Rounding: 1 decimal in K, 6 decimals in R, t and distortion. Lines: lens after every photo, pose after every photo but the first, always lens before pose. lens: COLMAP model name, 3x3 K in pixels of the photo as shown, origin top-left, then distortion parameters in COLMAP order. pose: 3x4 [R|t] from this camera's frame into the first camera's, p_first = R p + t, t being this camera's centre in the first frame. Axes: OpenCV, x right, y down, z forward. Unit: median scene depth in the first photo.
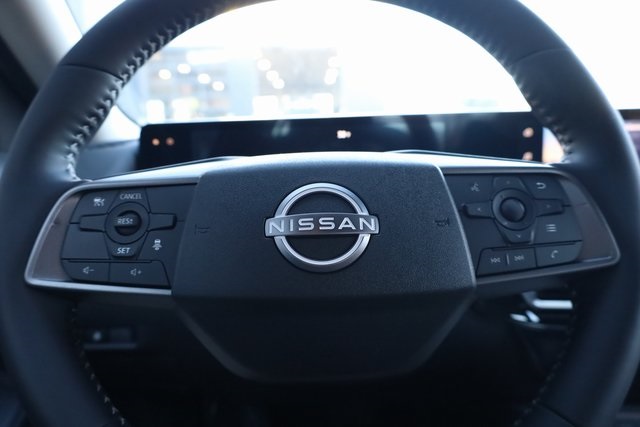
lens RADIAL K [[419.7, 0, 320.0], [0, 419.7, 213.5], [0, 0, 1]] dist [0.000884, 0.000632]
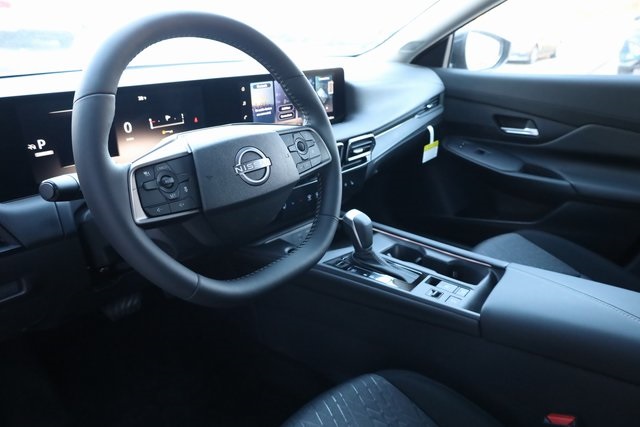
lens RADIAL K [[419.7, 0, 320.0], [0, 419.7, 213.5], [0, 0, 1]] dist [0.000884, 0.000632]
pose [[0.624963, -0.257093, 0.737105, -1.510981], [0.092085, 0.961901, 0.257423, -0.273121], [-0.775204, -0.093003, 0.624828, -0.758038]]
